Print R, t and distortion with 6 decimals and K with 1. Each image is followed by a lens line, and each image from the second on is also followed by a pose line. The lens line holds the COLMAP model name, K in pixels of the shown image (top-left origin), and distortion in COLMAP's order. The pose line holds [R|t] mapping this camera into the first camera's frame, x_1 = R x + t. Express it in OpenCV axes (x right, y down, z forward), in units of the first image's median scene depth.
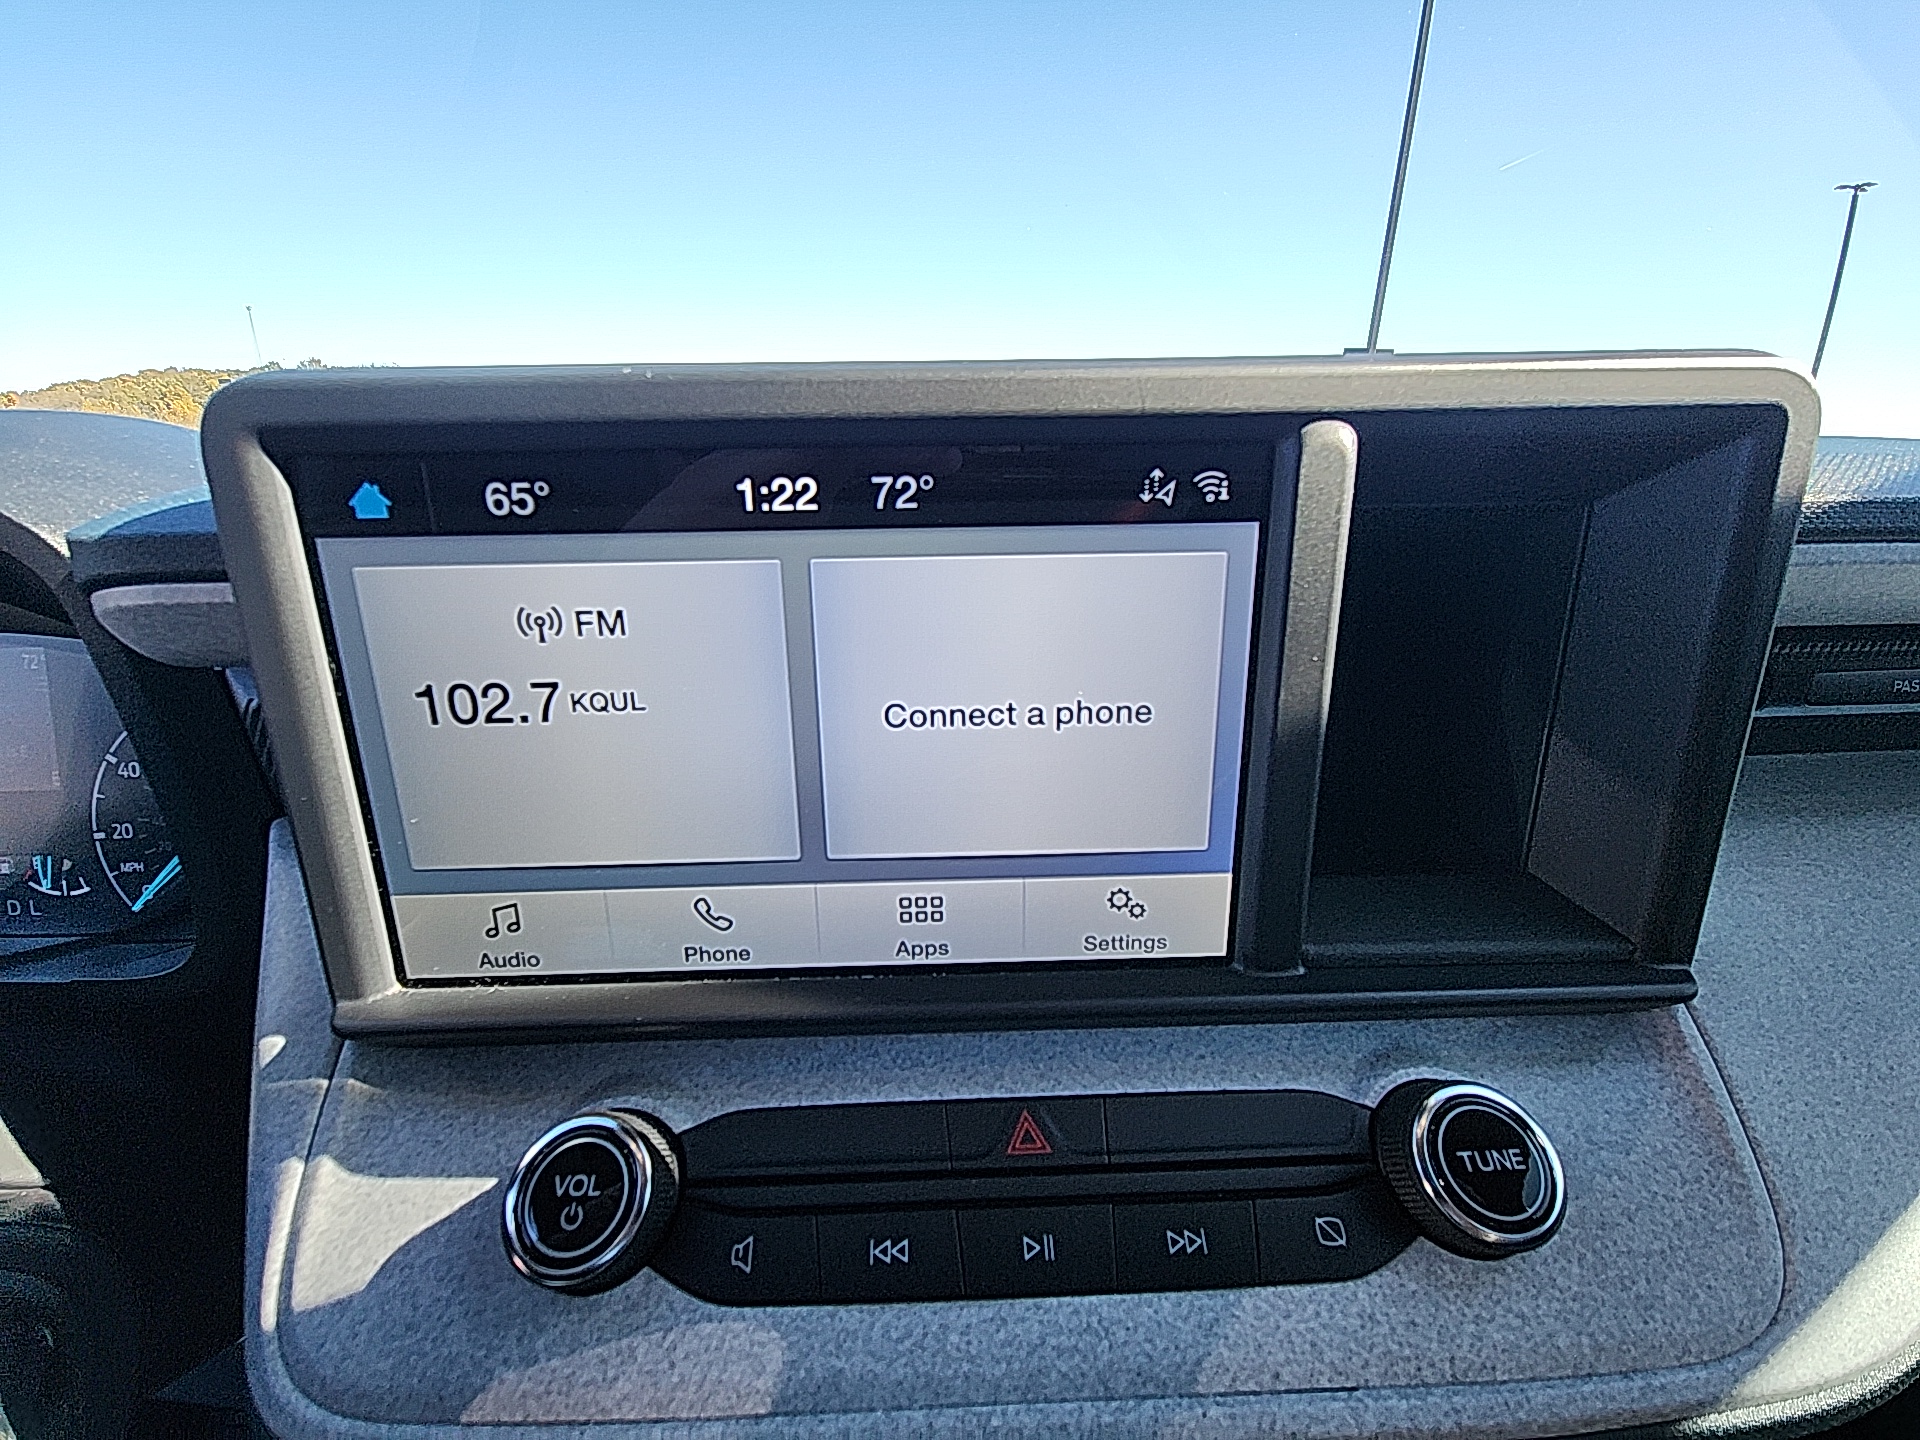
lens RADIAL K [[782.0, 0, 960.0], [0, 782.0, 720.0], [0, 0, 1]] dist [-0.013702, -0.000273]
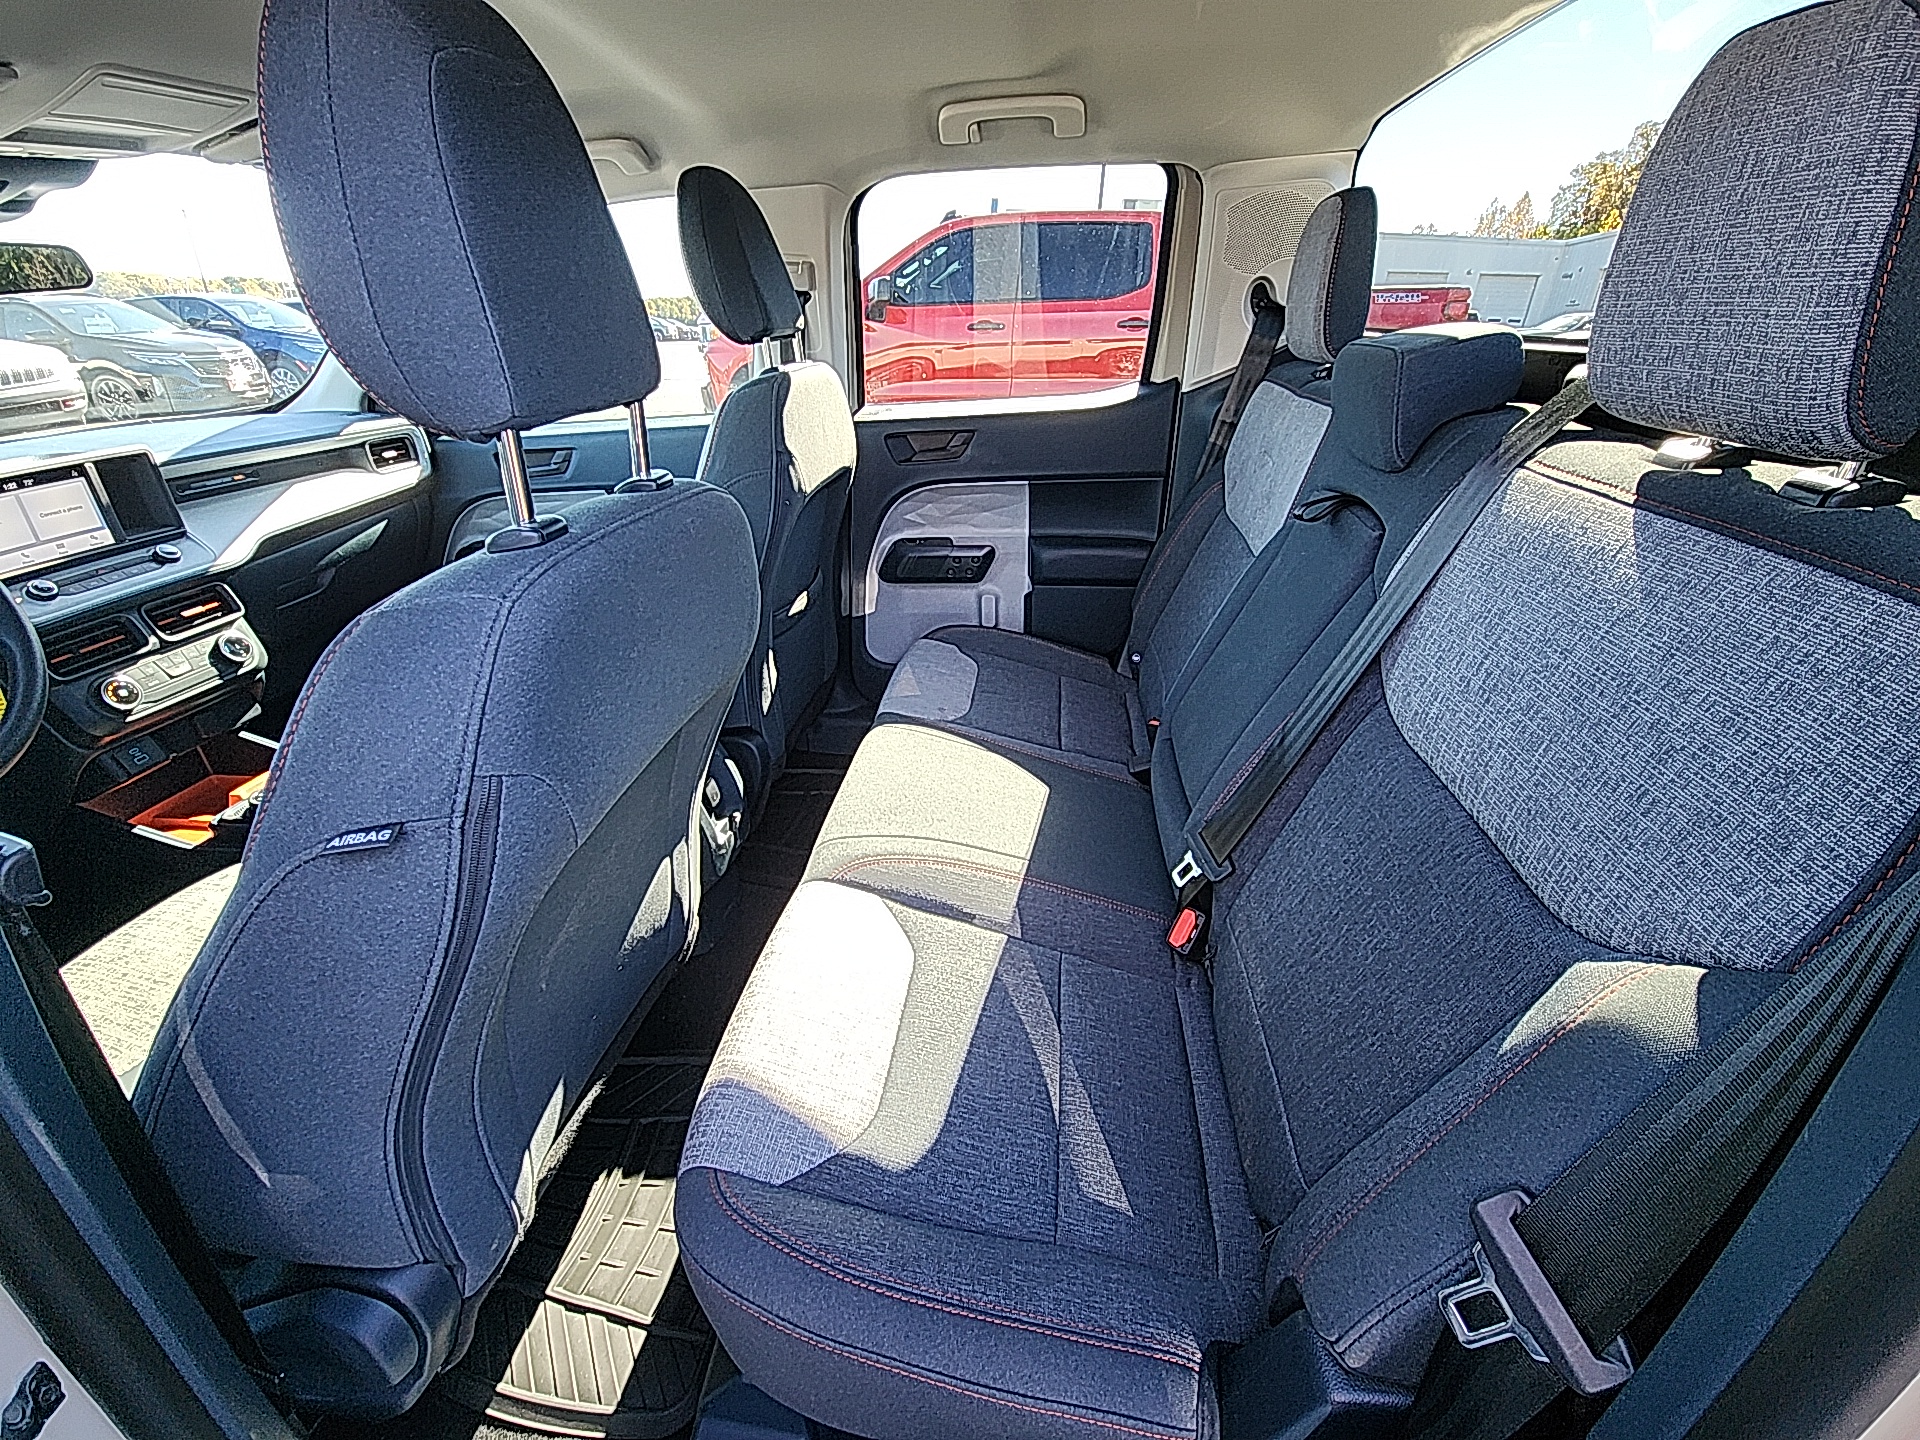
lens RADIAL K [[768.1, 0, 955.8], [0, 768.1, 707.6], [0, 0, 1]] dist [0.009794, -0.007657]
pose [[0.152775, -0.434227, 0.887754, -5.243244], [0.282273, 0.880050, 0.381882, 1.120078], [-0.947091, 0.192247, 0.257020, -7.547445]]
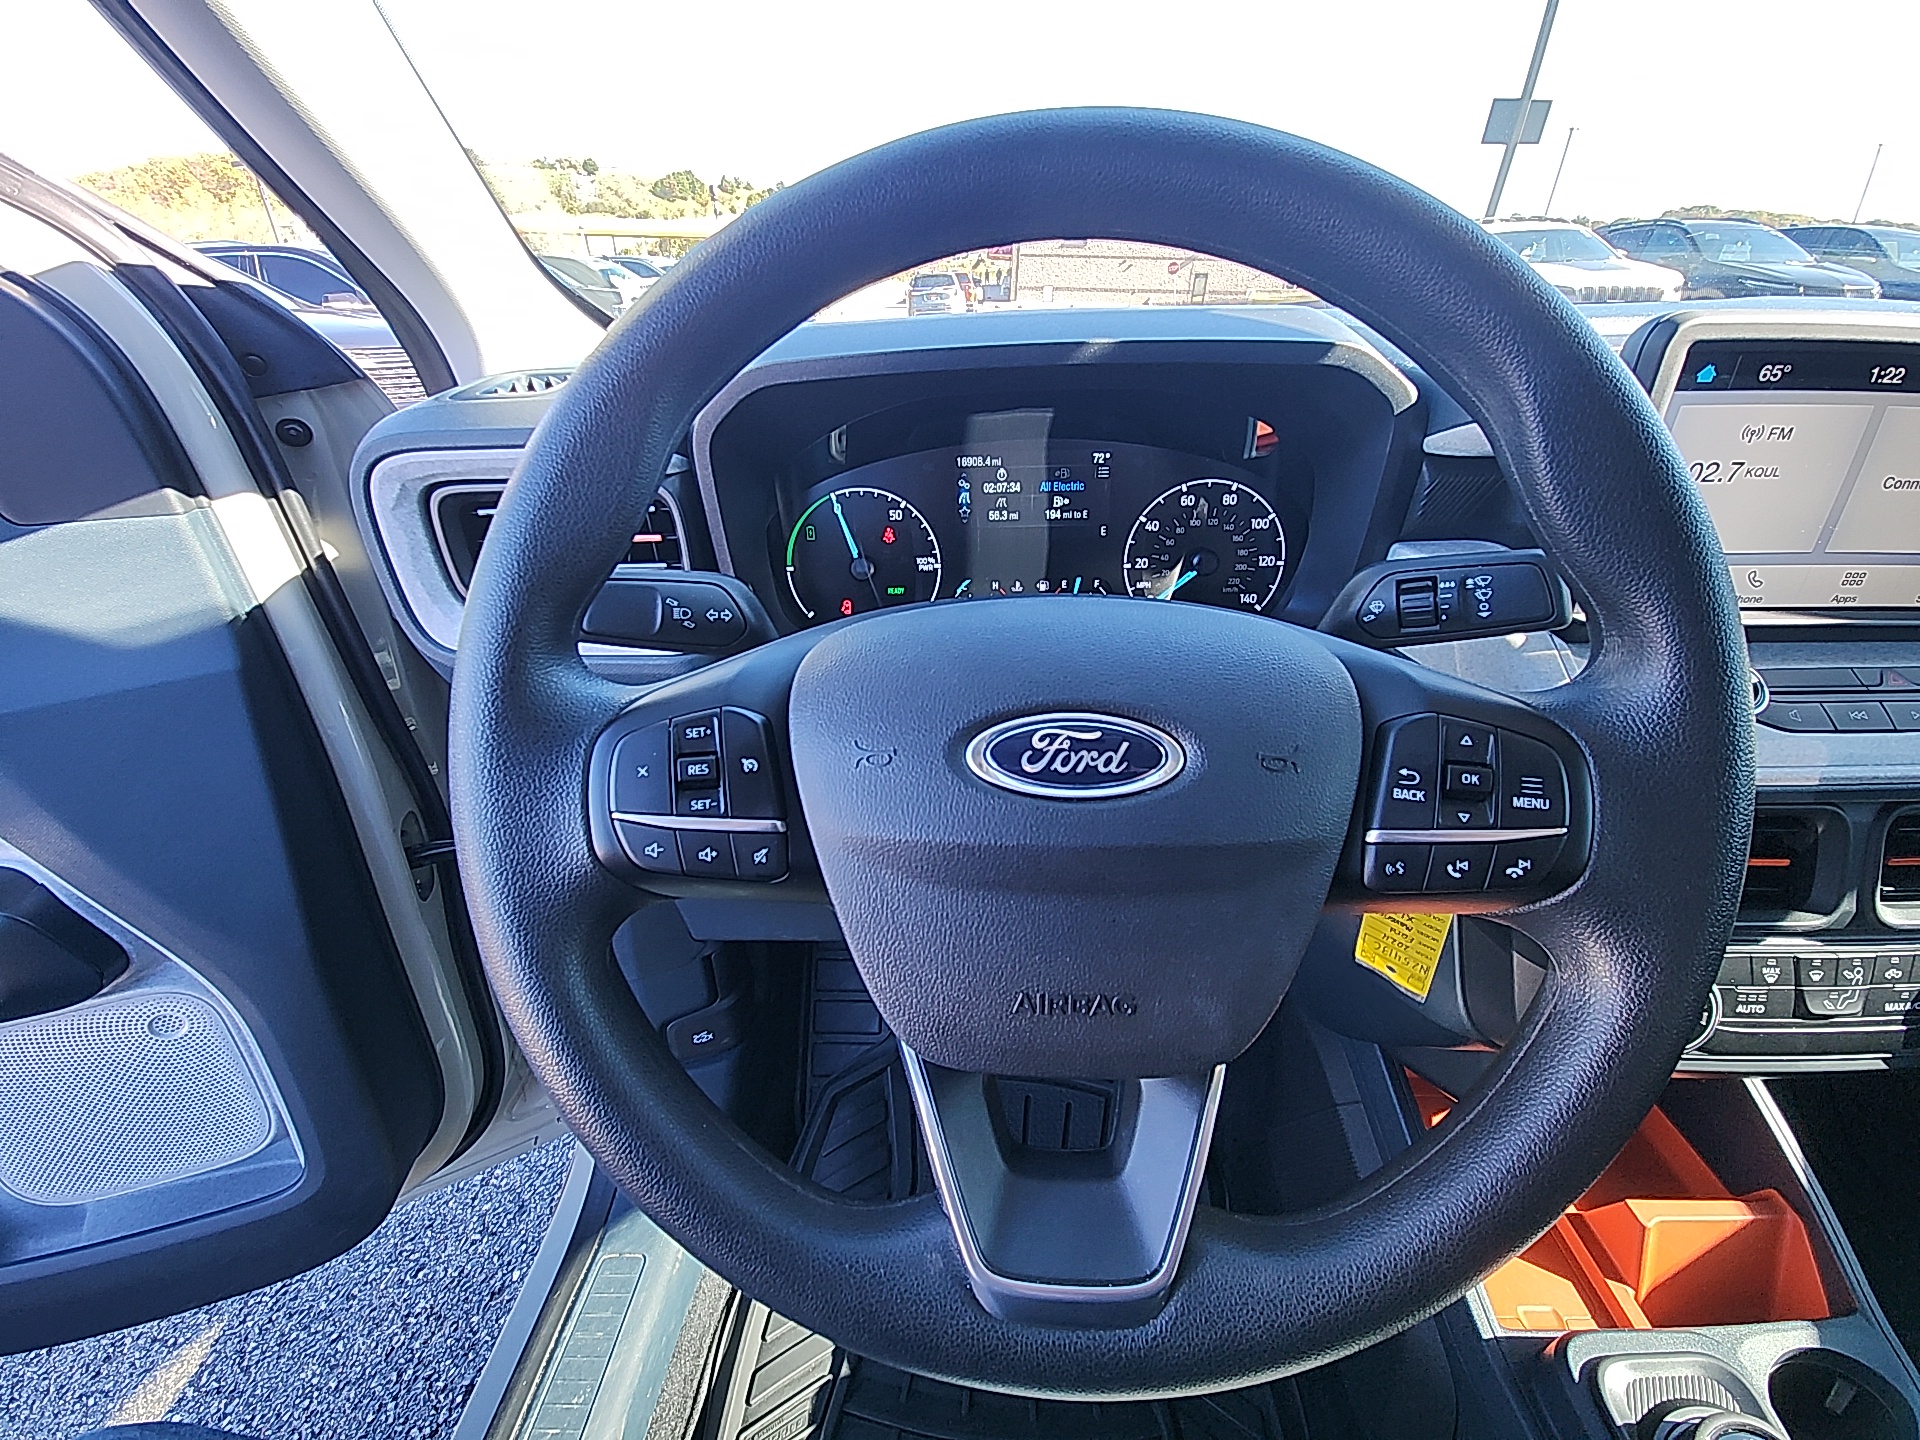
lens RADIAL K [[774.3, 0, 952.8], [0, 774.3, 703.7], [0, 0, 1]] dist [0.006171, -0.003551]
pose [[0.997140, 0.025166, -0.071267, -2.384198], [-0.009985, 0.978536, 0.205833, 0.173797], [0.074917, -0.204533, 0.975989, -1.310457]]
